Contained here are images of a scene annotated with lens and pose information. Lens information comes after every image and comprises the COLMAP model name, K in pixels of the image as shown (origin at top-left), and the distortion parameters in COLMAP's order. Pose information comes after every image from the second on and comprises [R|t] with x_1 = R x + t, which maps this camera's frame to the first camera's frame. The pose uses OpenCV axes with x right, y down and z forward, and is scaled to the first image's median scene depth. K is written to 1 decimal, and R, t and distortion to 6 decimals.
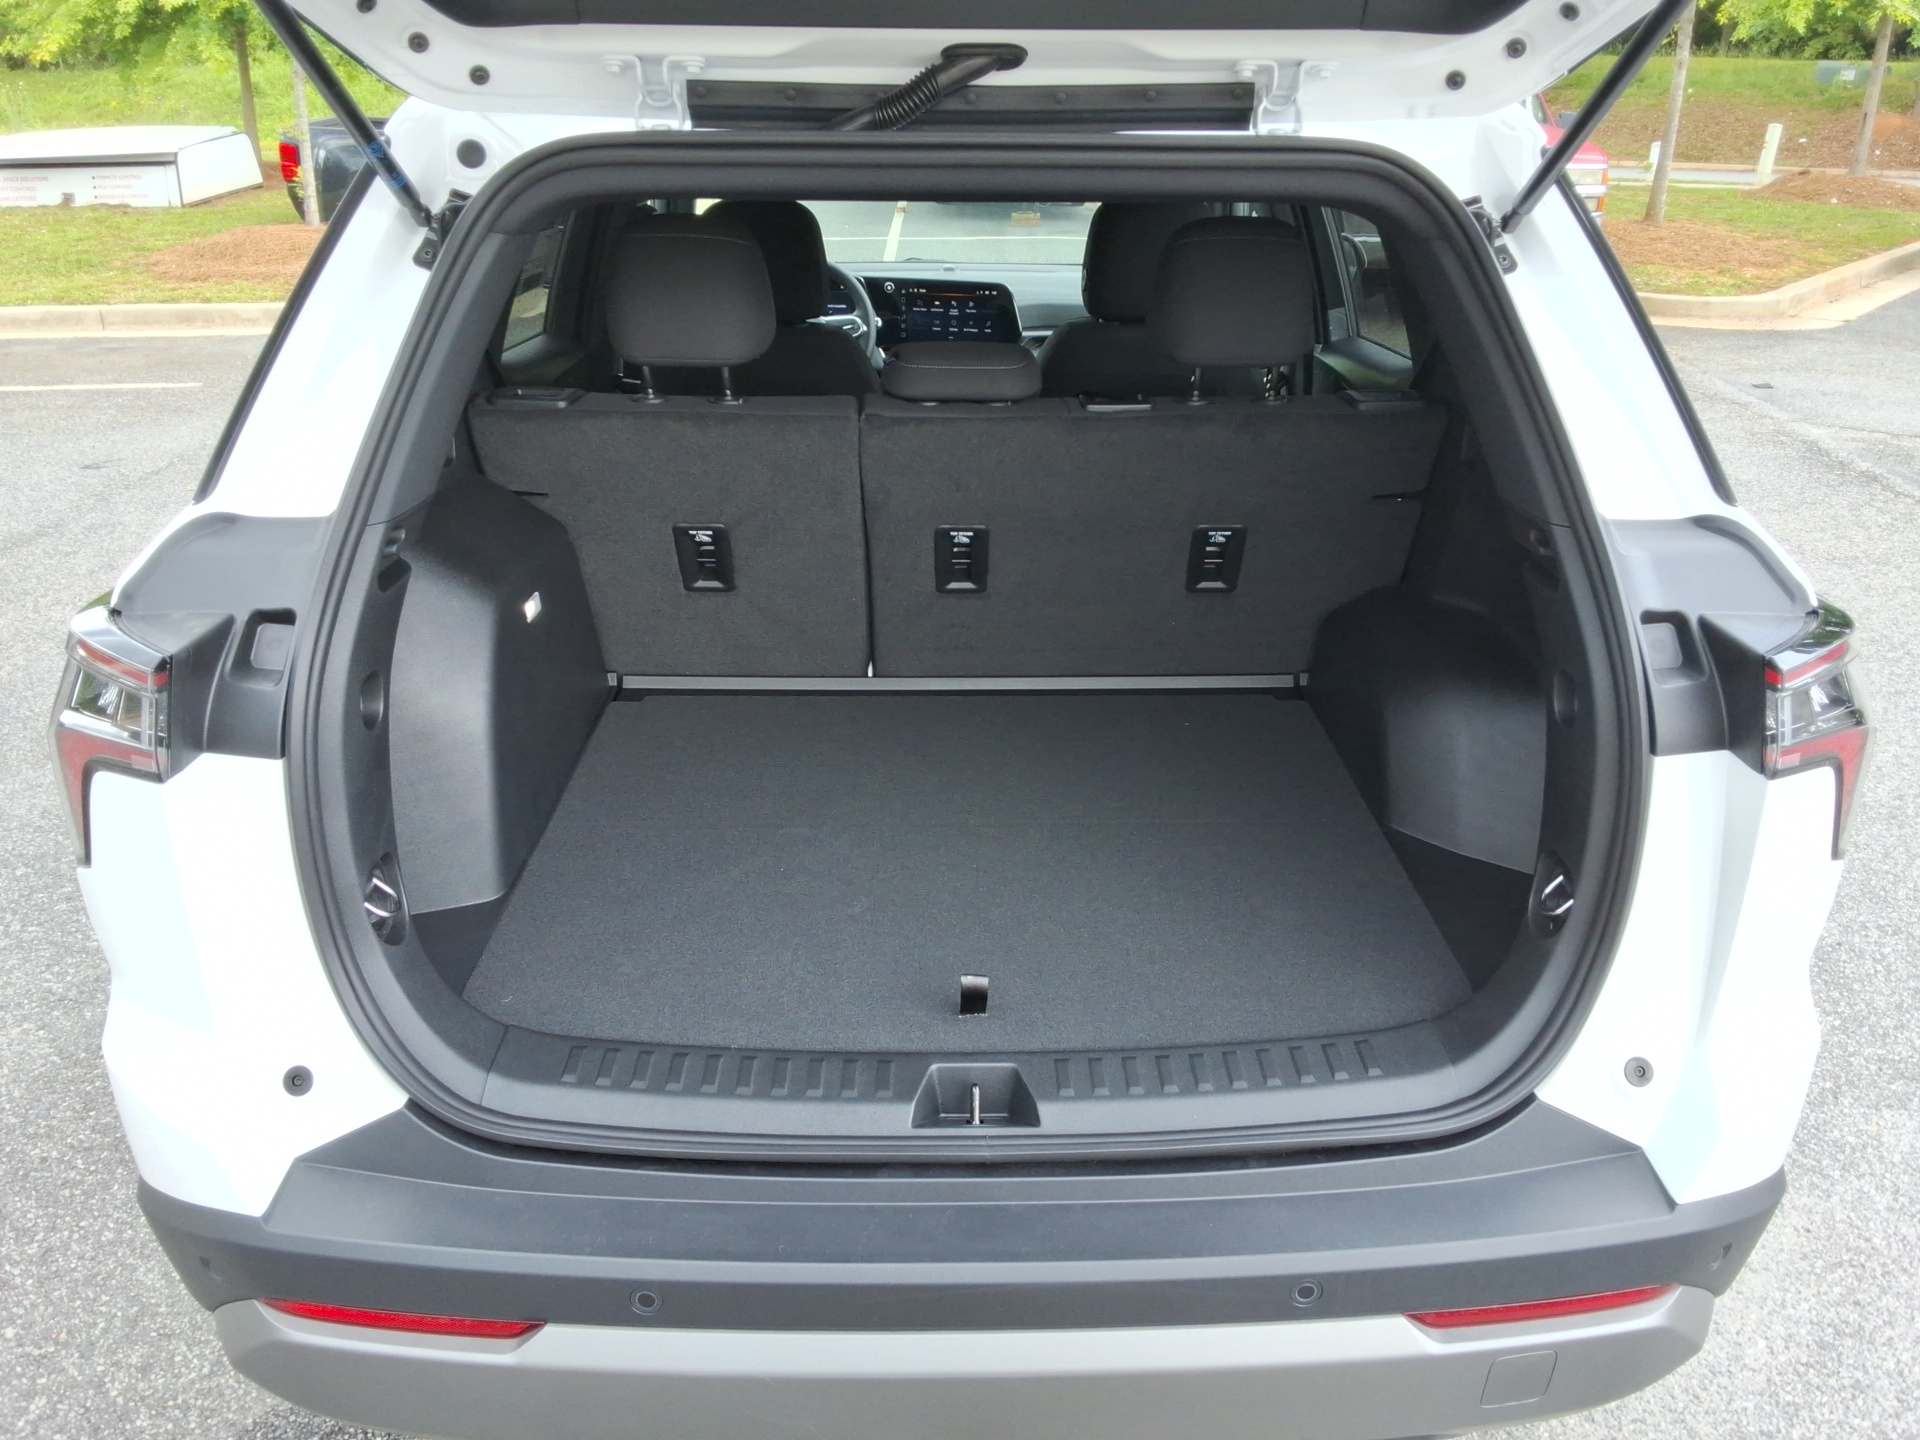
lens RADIAL K [[1549.7, 0, 977.6], [0, 1549.7, 709.2], [0, 0, 1]] dist [0.101393, -0.151735]
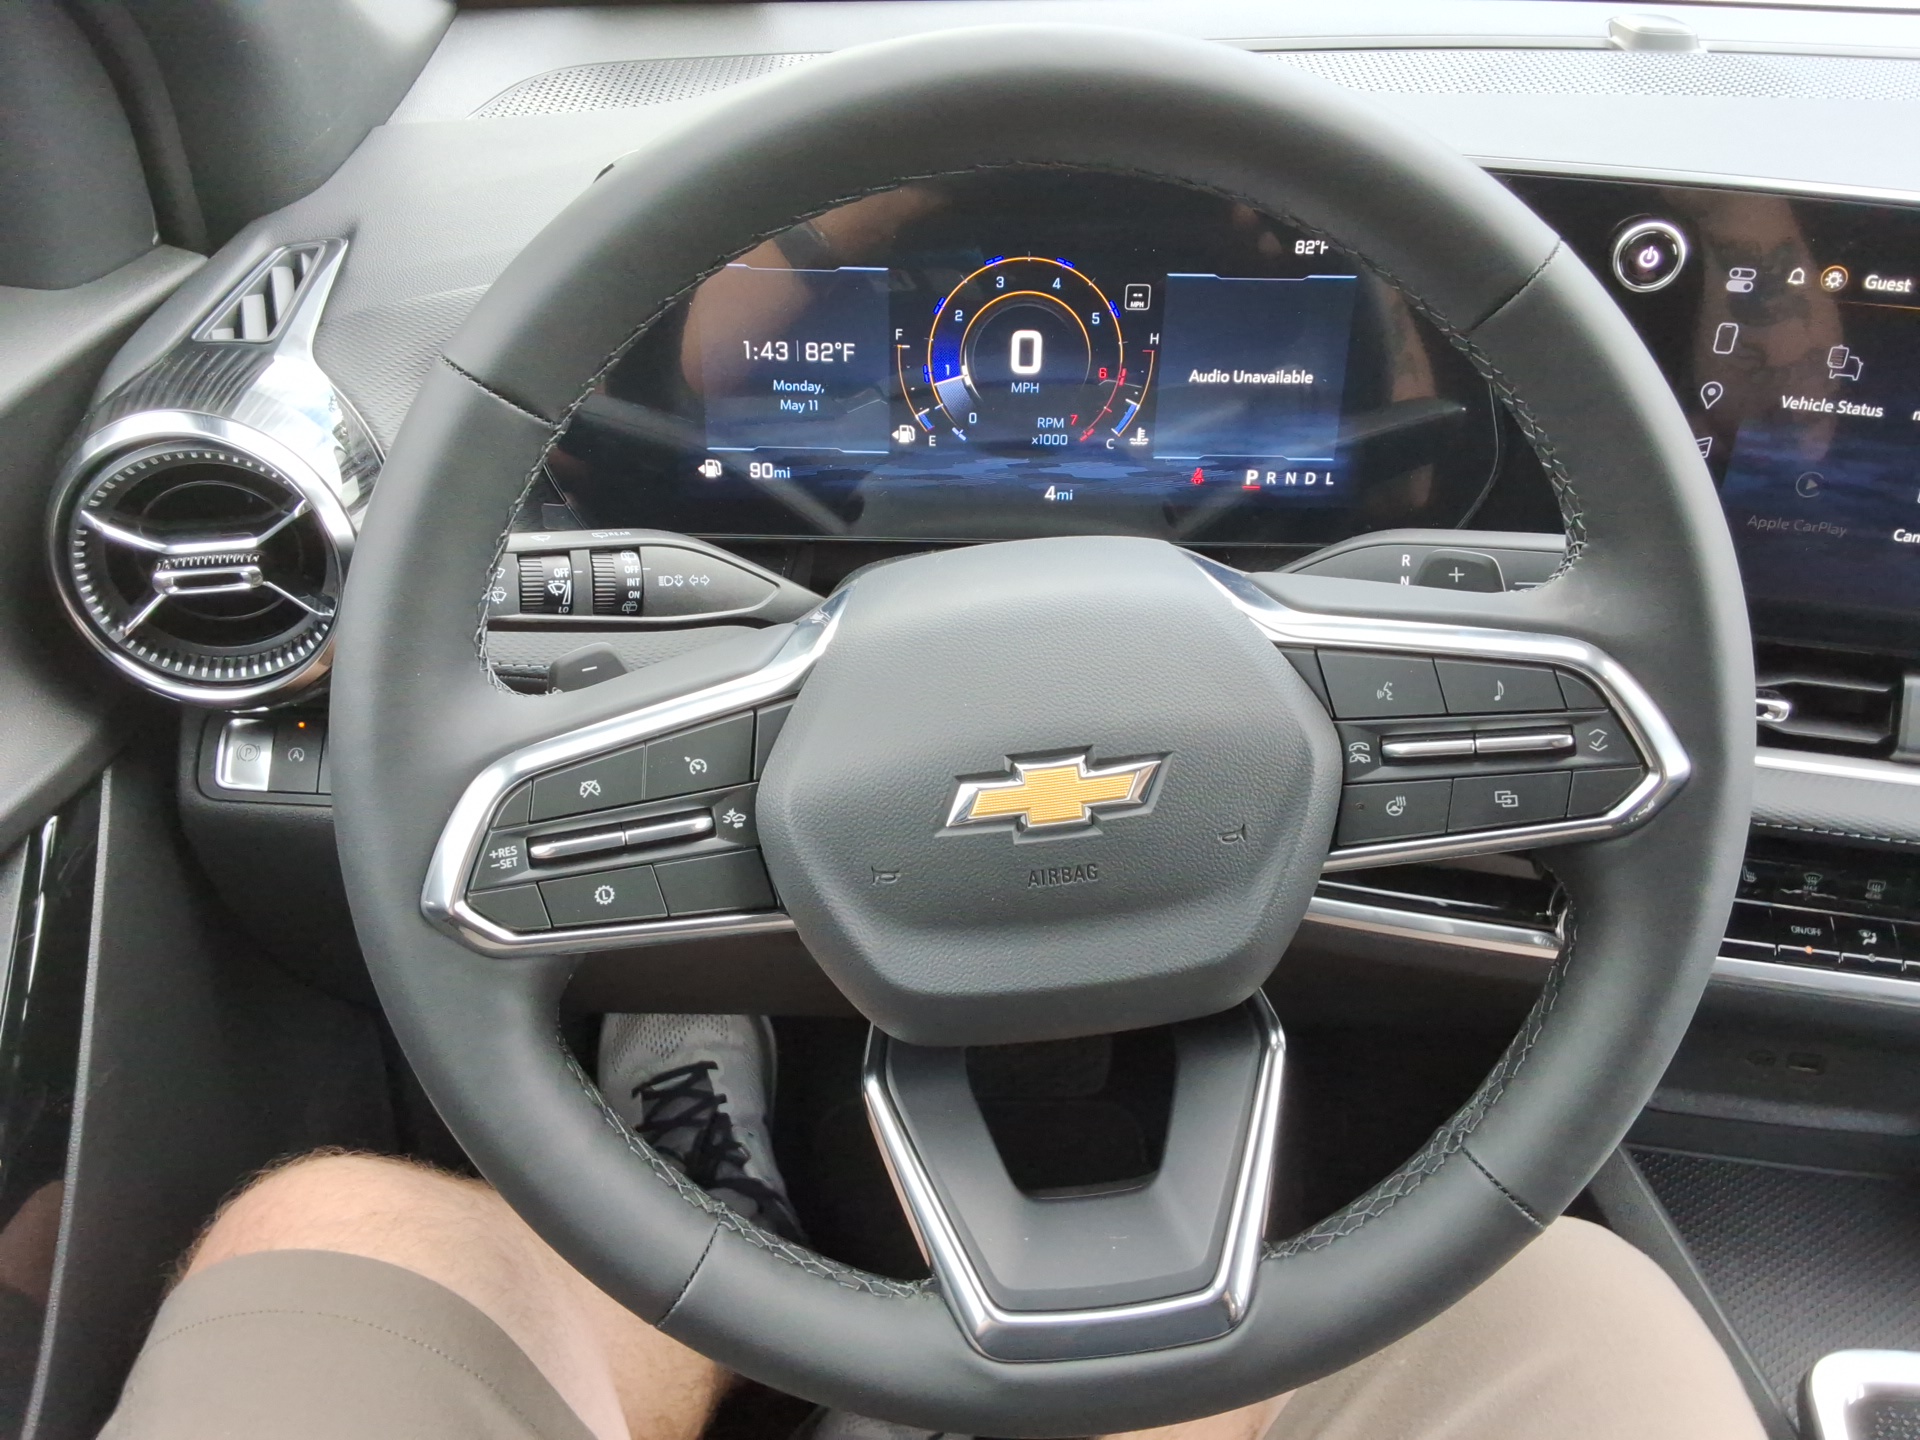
lens RADIAL K [[1519.0, 0, 971.8], [0, 1519.0, 706.2], [0, 0, 1]] dist [0.113772, -0.180446]
pose [[0.999832, 0.017521, 0.005436, -0.045436], [-0.018248, 0.980359, 0.196375, -0.099242], [-0.001889, -0.196441, 0.980514, 0.331029]]
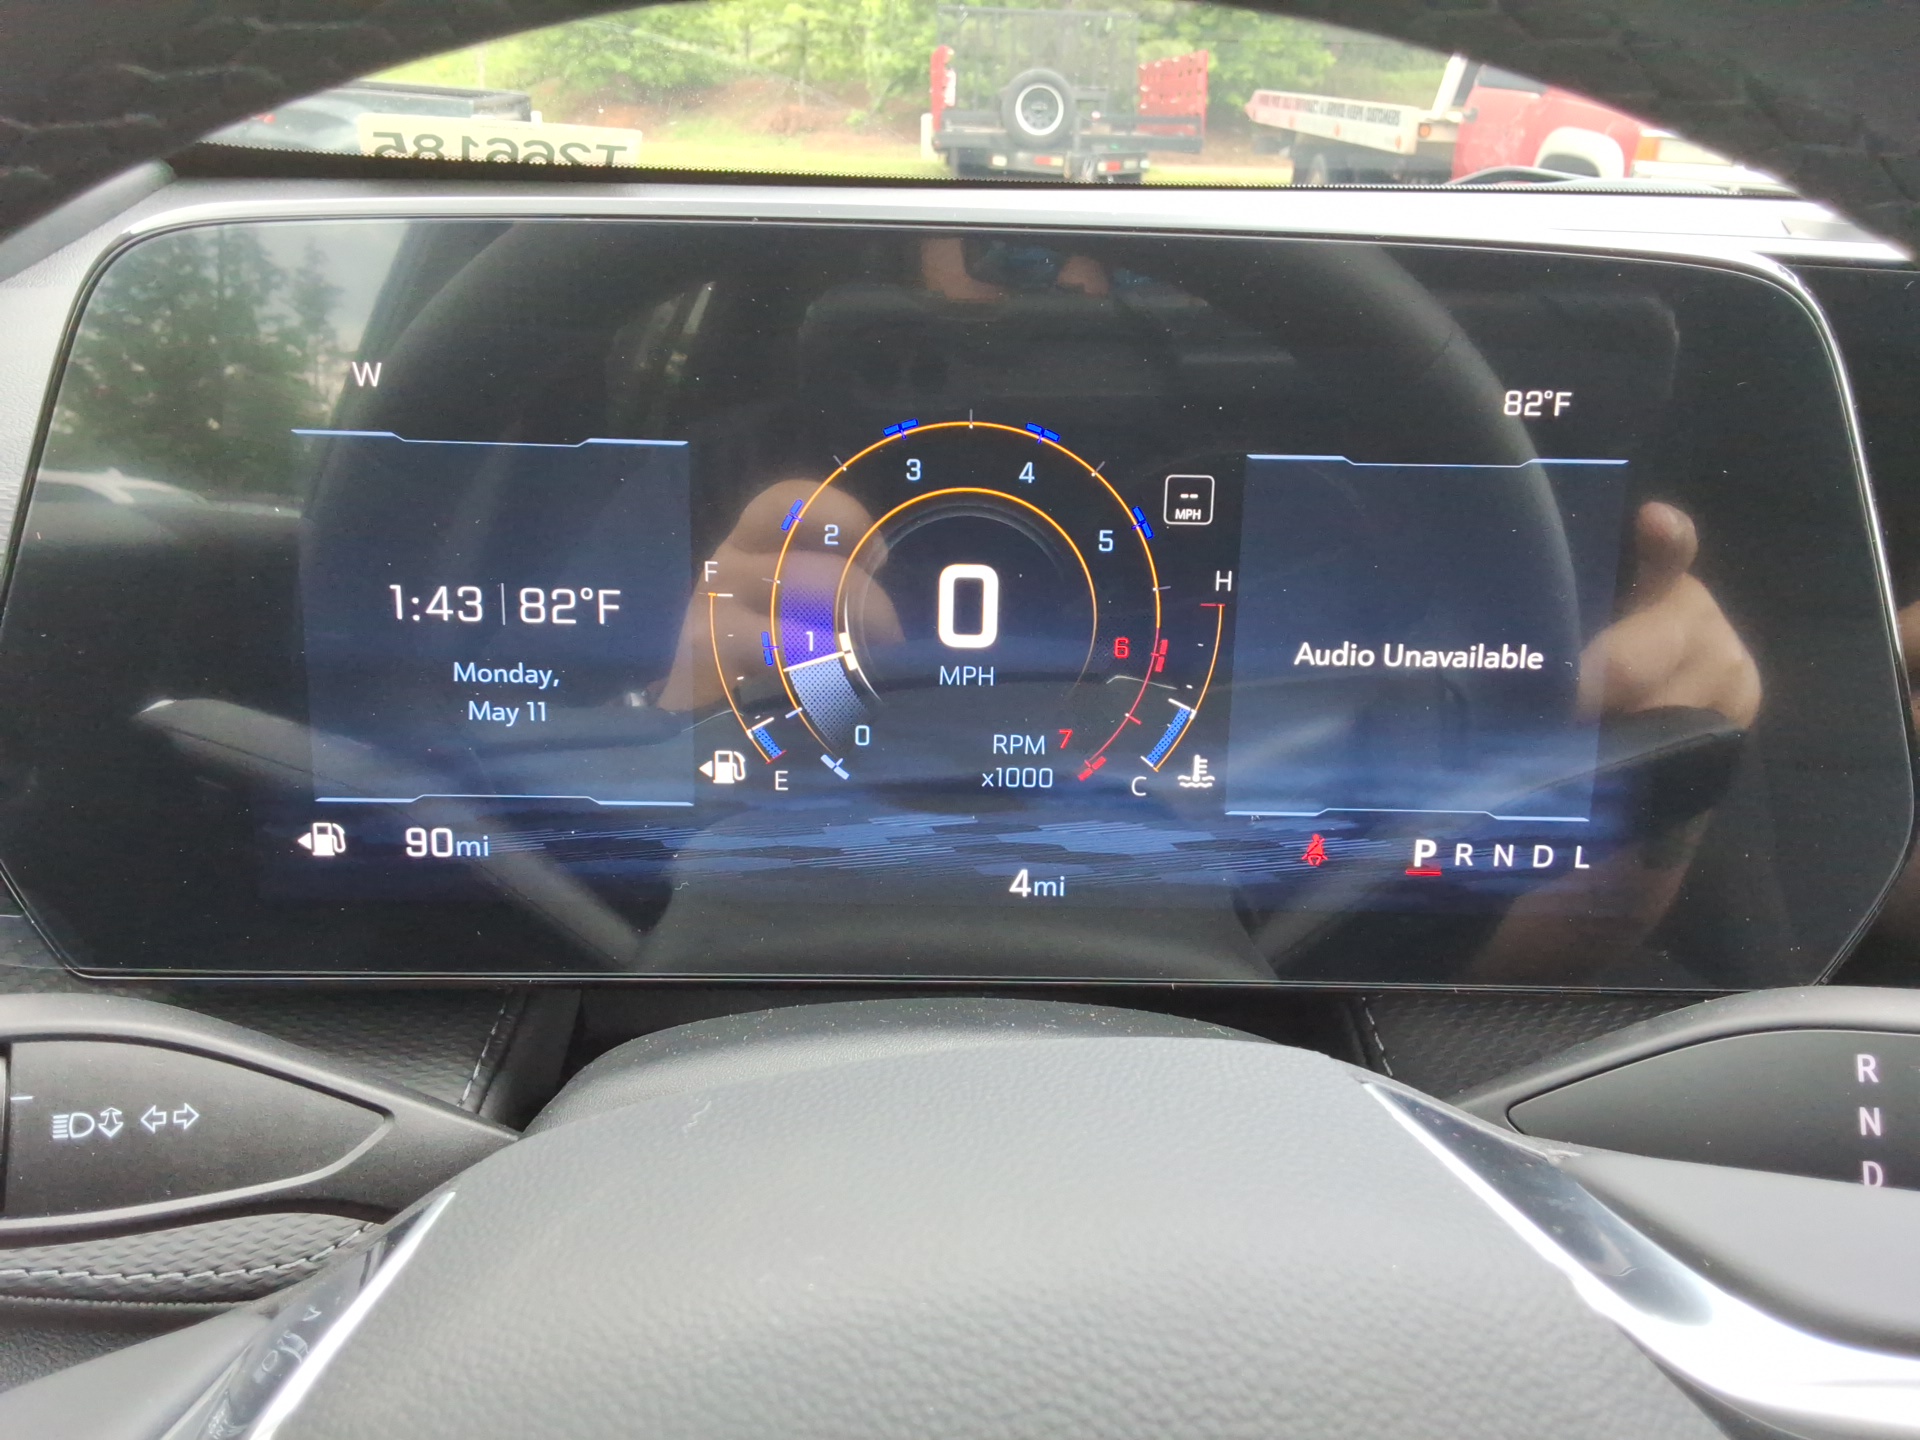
lens RADIAL K [[1539.0, 0, 969.9], [0, 1539.0, 712.5], [0, 0, 1]] dist [0.083138, -0.146187]
pose [[0.999787, 0.017066, 0.011595, -0.043635], [-0.017008, 0.999843, -0.005055, -0.098930], [-0.011680, 0.004856, 0.999920, 0.360089]]
